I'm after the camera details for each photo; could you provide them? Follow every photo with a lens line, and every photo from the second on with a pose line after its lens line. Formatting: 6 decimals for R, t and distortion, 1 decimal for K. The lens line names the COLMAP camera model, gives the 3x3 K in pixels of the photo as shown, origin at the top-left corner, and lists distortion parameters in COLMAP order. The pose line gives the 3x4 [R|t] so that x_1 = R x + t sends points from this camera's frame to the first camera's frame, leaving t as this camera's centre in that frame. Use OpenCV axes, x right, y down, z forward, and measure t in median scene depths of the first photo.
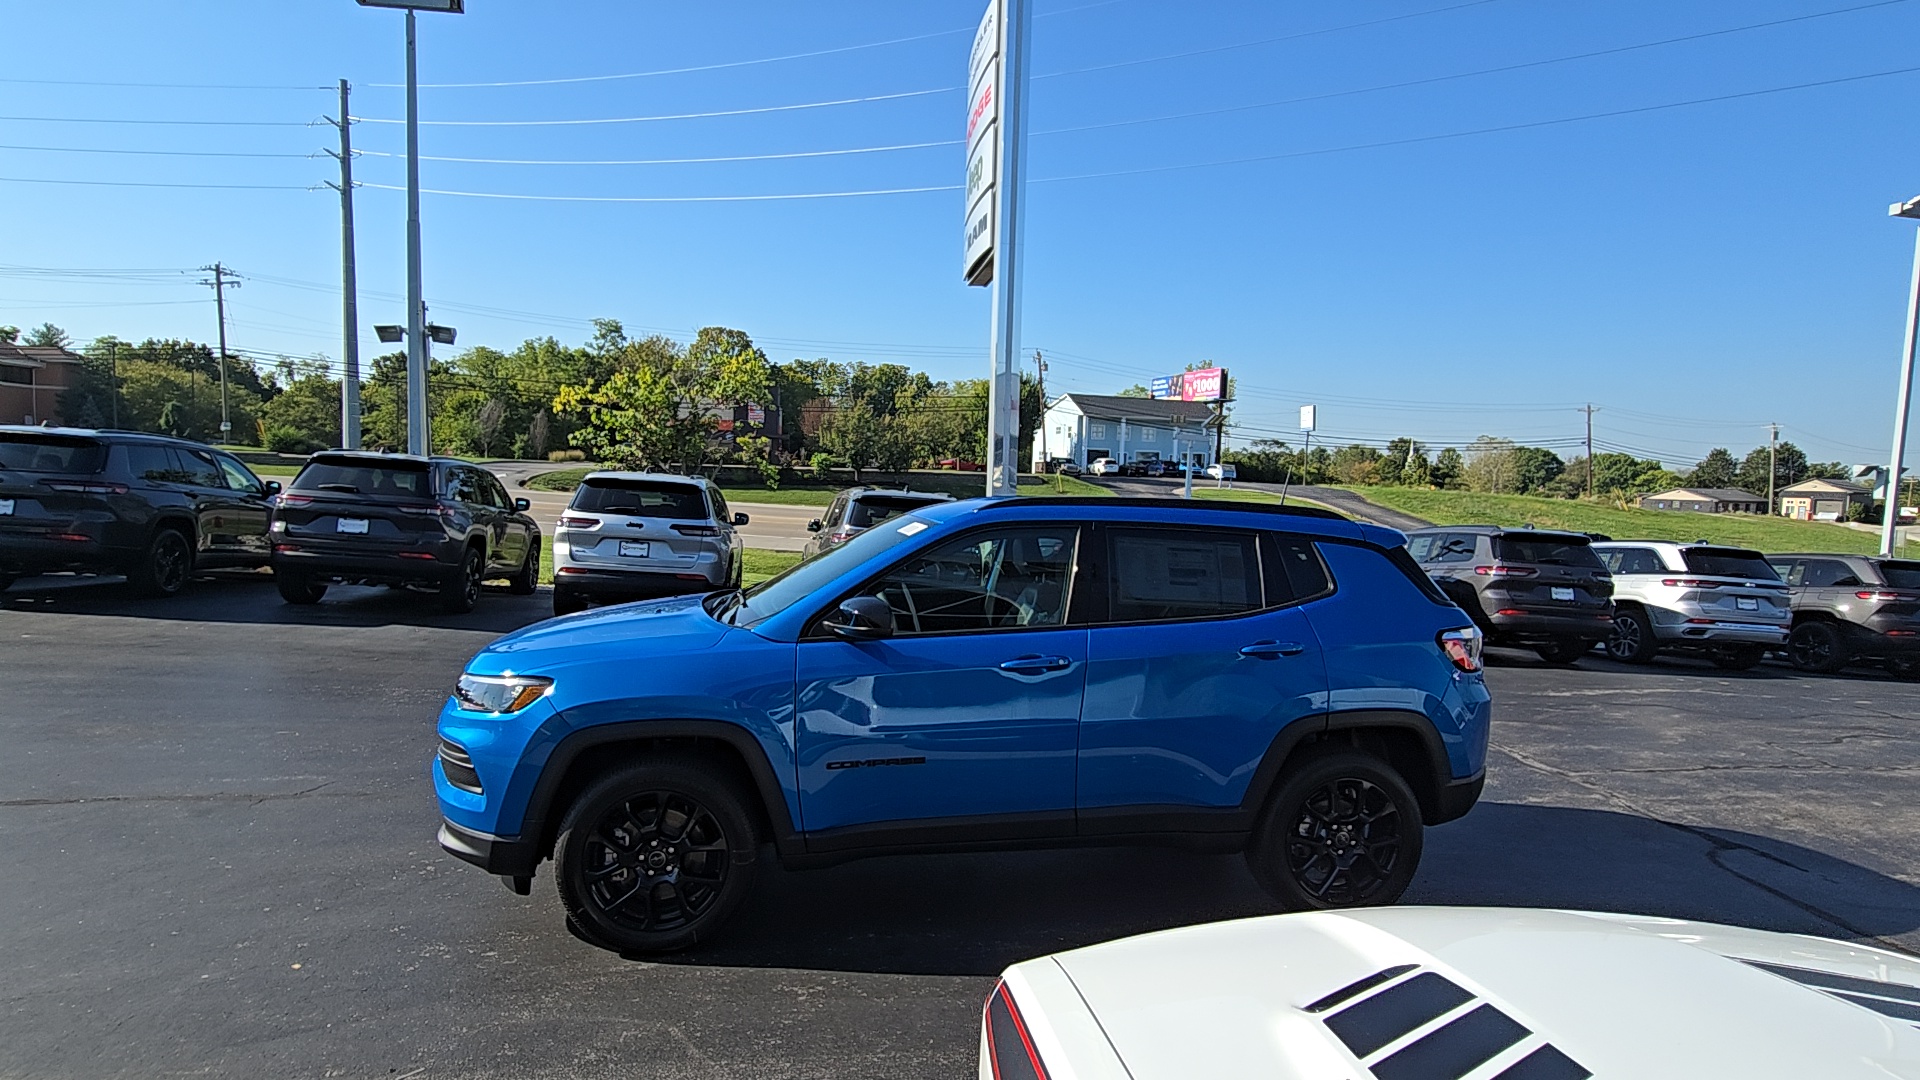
lens RADIAL K [[968.9, 0, 954.0], [0, 968.9, 548.1], [0, 0, 1]] dist [0.001405, -0.001646]
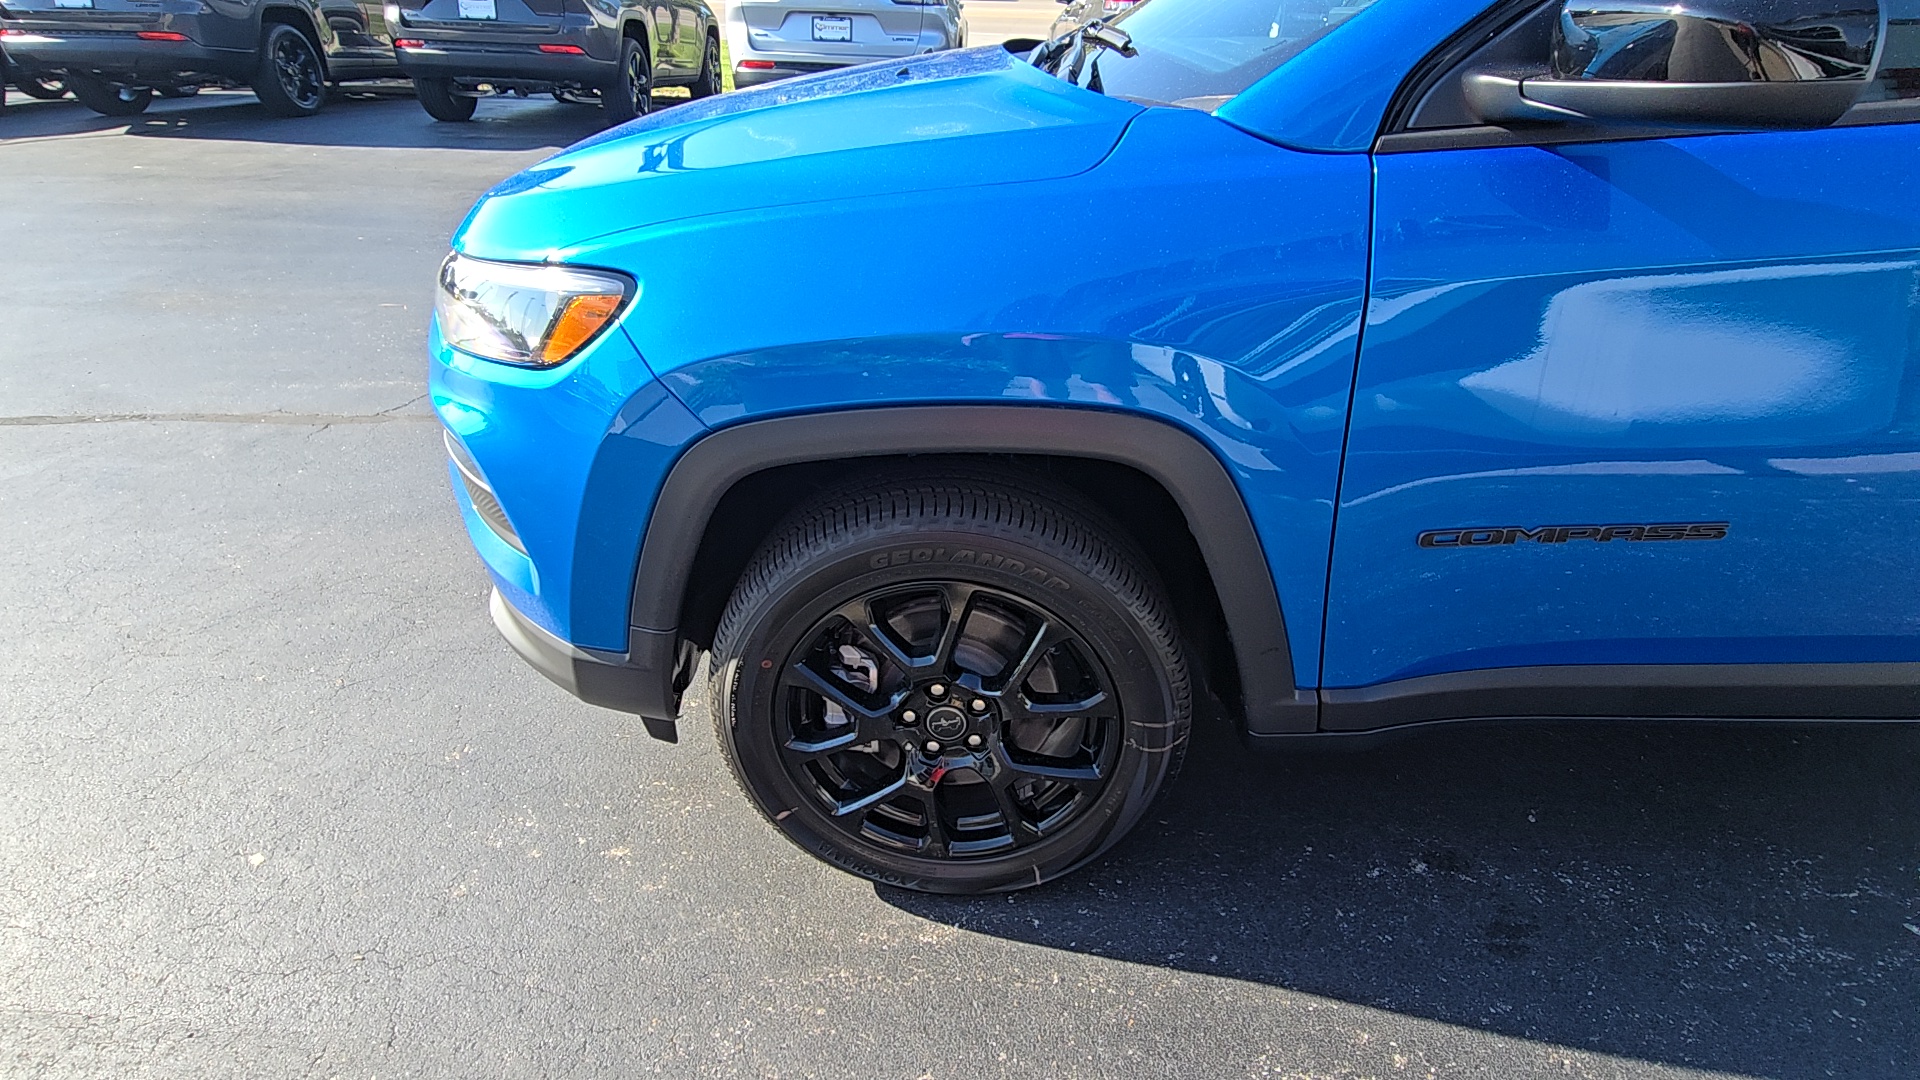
lens RADIAL K [[968.9, 0, 954.0], [0, 968.9, 548.1], [0, 0, 1]] dist [0.001405, -0.001646]
pose [[0.978152, 0.067374, -0.196670, -0.117769], [0.029084, 0.892375, 0.450356, 0.036247], [0.205846, -0.446237, 0.870919, 0.350216]]
